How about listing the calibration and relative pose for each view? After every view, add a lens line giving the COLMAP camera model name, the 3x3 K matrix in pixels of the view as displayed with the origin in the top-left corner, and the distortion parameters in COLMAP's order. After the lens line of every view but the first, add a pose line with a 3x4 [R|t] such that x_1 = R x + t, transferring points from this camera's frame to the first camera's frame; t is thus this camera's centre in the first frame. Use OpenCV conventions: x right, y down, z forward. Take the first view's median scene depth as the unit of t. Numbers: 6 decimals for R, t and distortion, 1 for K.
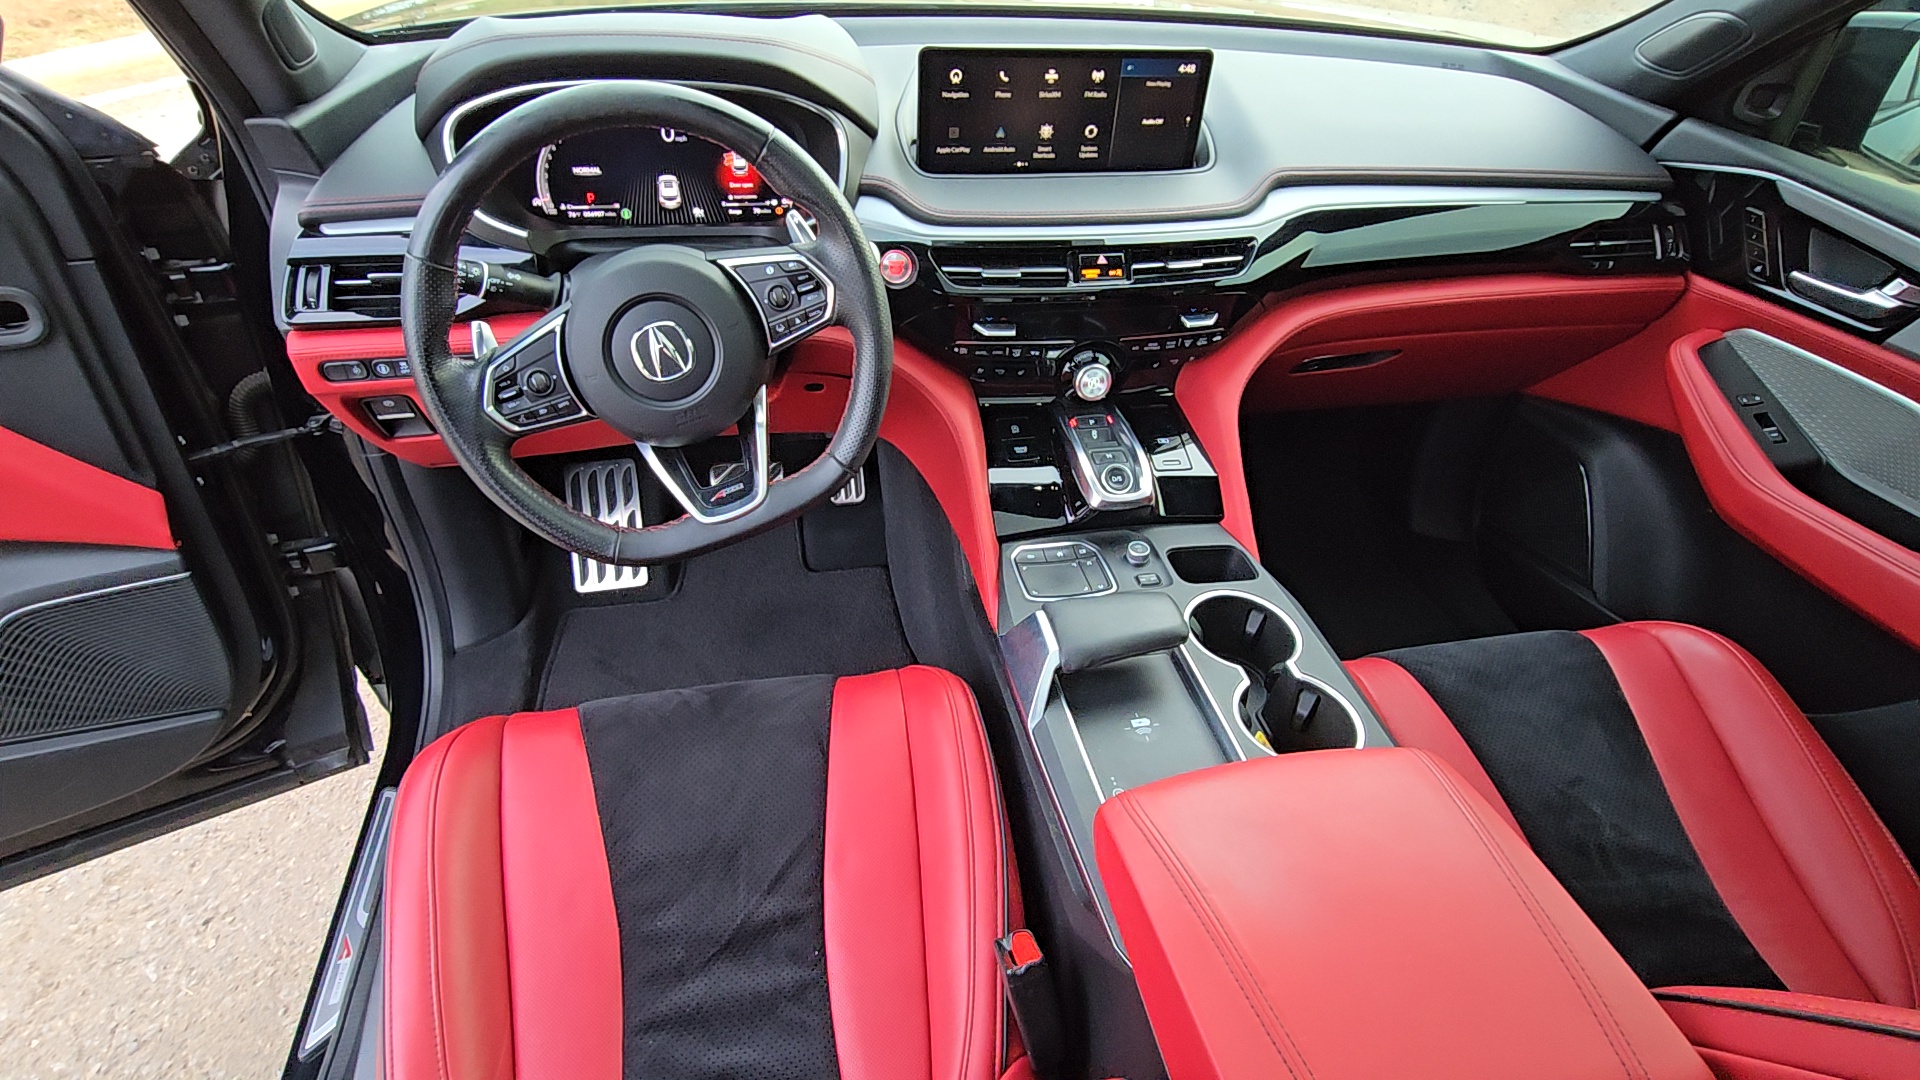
lens RADIAL K [[923.4, 0, 933.3], [0, 923.4, 535.7], [0, 0, 1]] dist [0.006788, 0.000216]
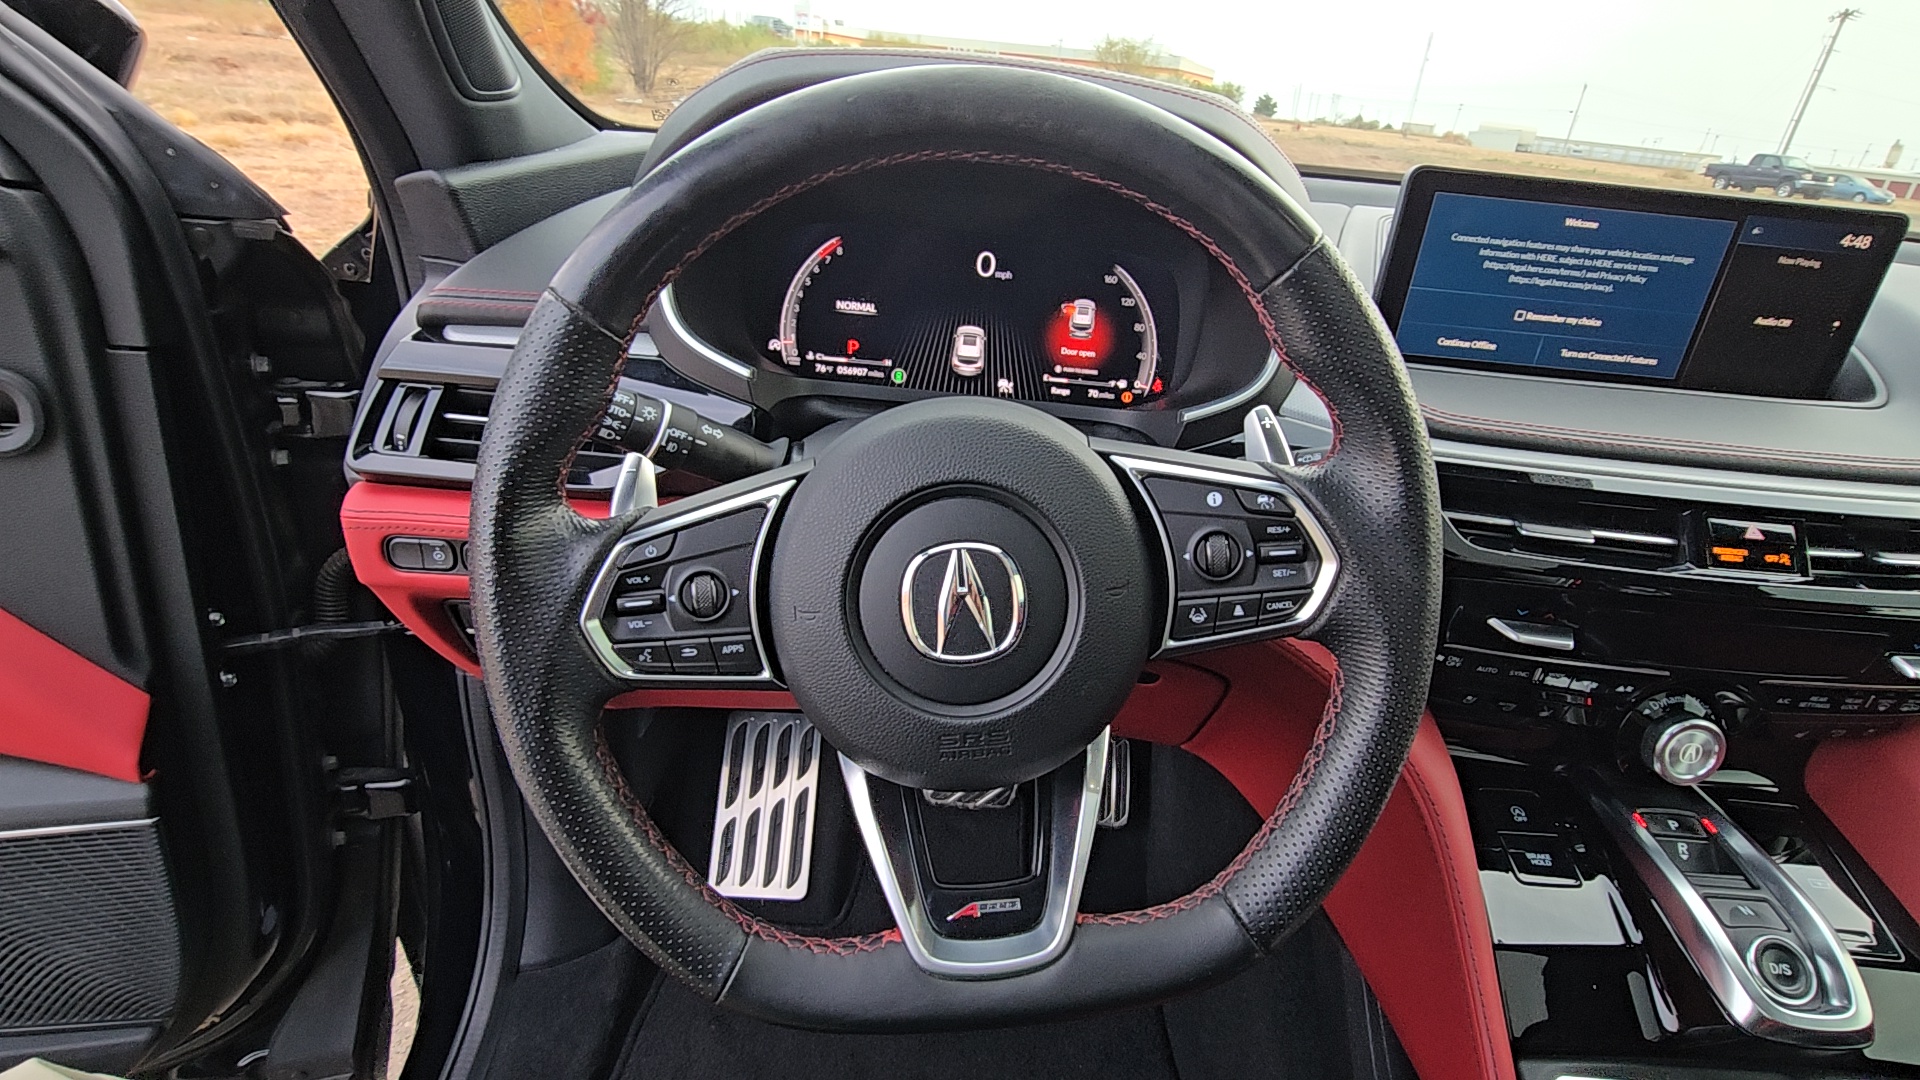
lens RADIAL K [[923.4, 0, 933.3], [0, 923.4, 535.7], [0, 0, 1]] dist [0.006788, 0.000216]
pose [[0.973252, 0.123758, -0.193556, -0.169711], [-0.169020, 0.956347, -0.238394, -0.089365], [0.155604, 0.264733, 0.951685, 0.416432]]
